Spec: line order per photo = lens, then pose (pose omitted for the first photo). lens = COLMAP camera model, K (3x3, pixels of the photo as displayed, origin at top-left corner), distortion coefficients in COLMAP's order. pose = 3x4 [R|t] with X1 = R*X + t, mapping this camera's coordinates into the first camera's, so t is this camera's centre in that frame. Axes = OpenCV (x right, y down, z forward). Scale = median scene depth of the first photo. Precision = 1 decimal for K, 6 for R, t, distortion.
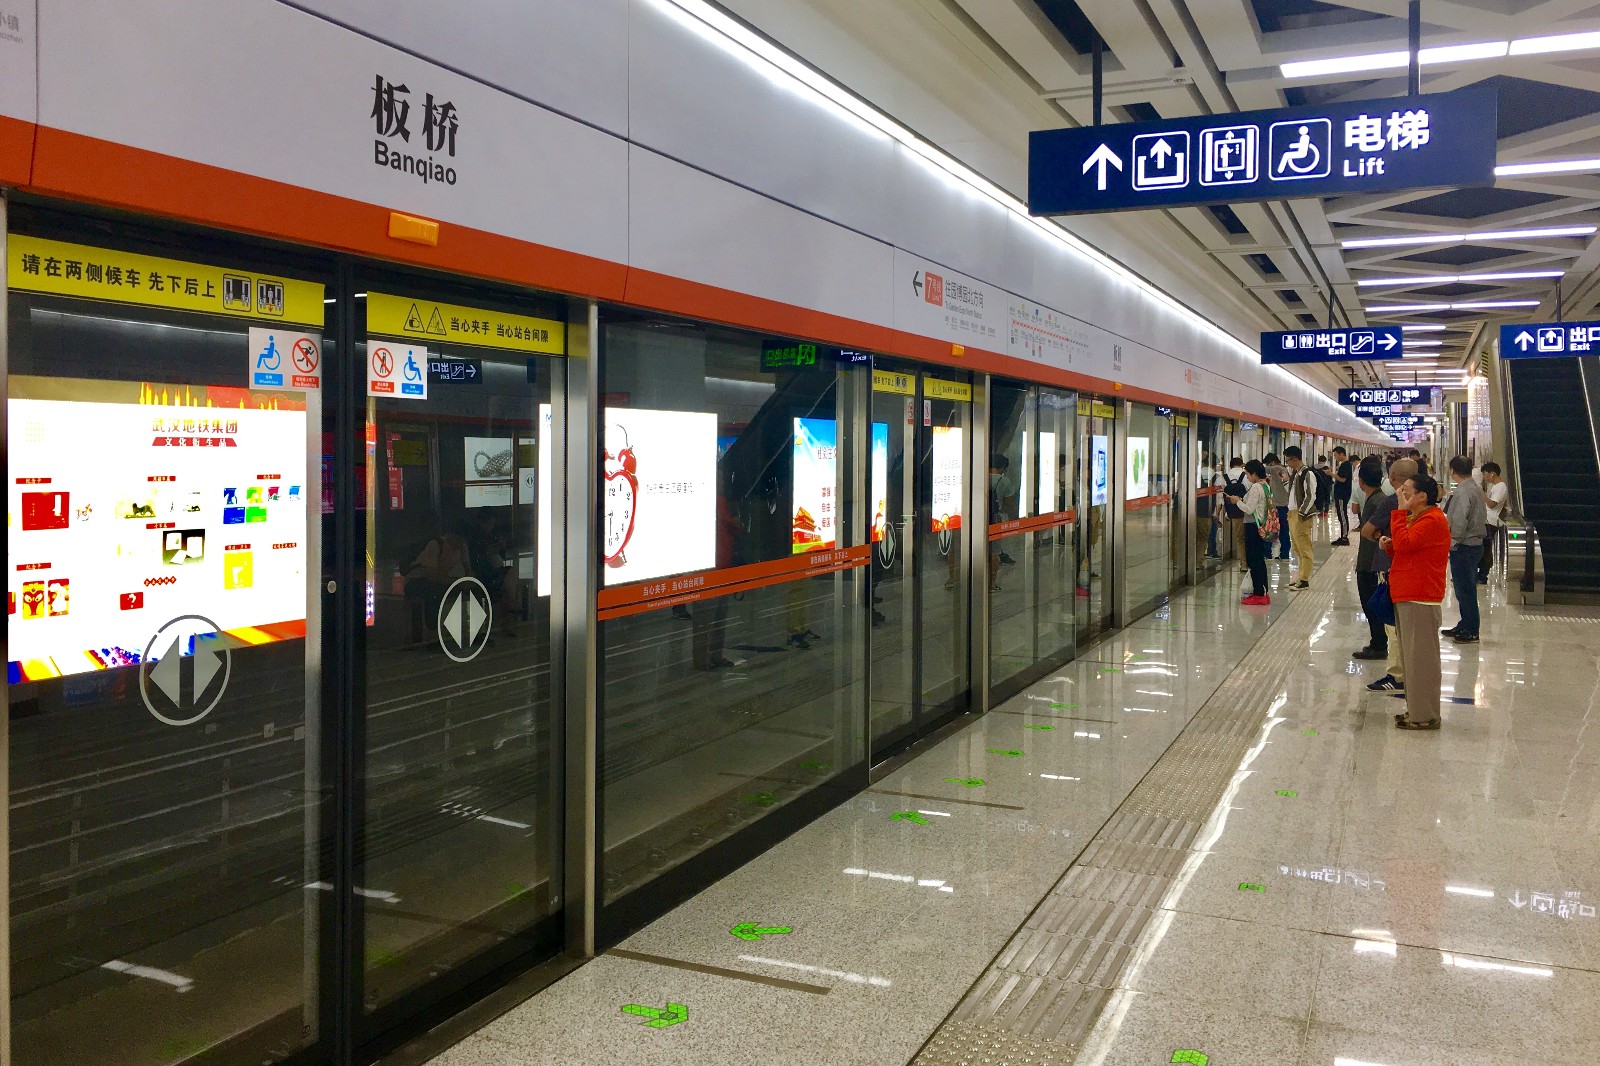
lens RADIAL K [[1379.3, 0, 801.4], [0, 1379.3, 529.9], [0, 0, 1]] dist [0.044418, -0.002727]
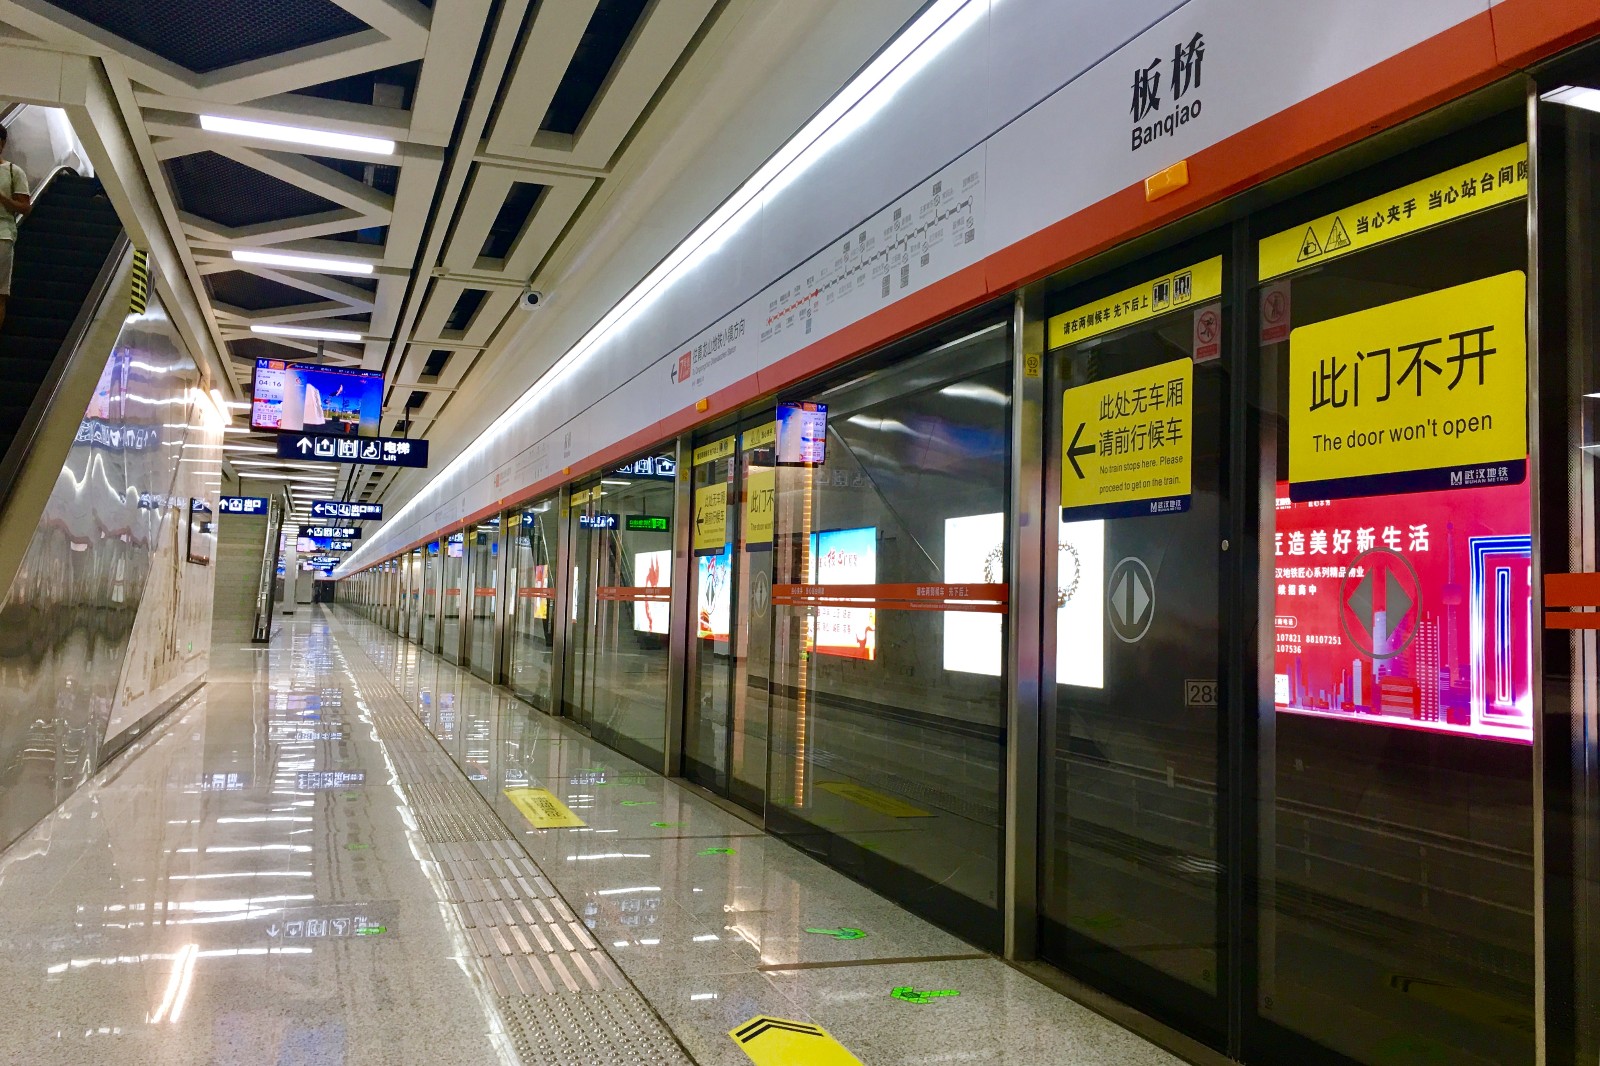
lens RADIAL K [[1379.3, 0, 799.7], [0, 1379.3, 530.3], [0, 0, 1]] dist [0.044418, -0.002727]
pose [[-0.703659, -0.051471, -0.708671, 0.621918], [-0.052955, 0.998398, -0.019934, 0.070266], [0.708562, 0.023501, -0.705257, 1.538665]]
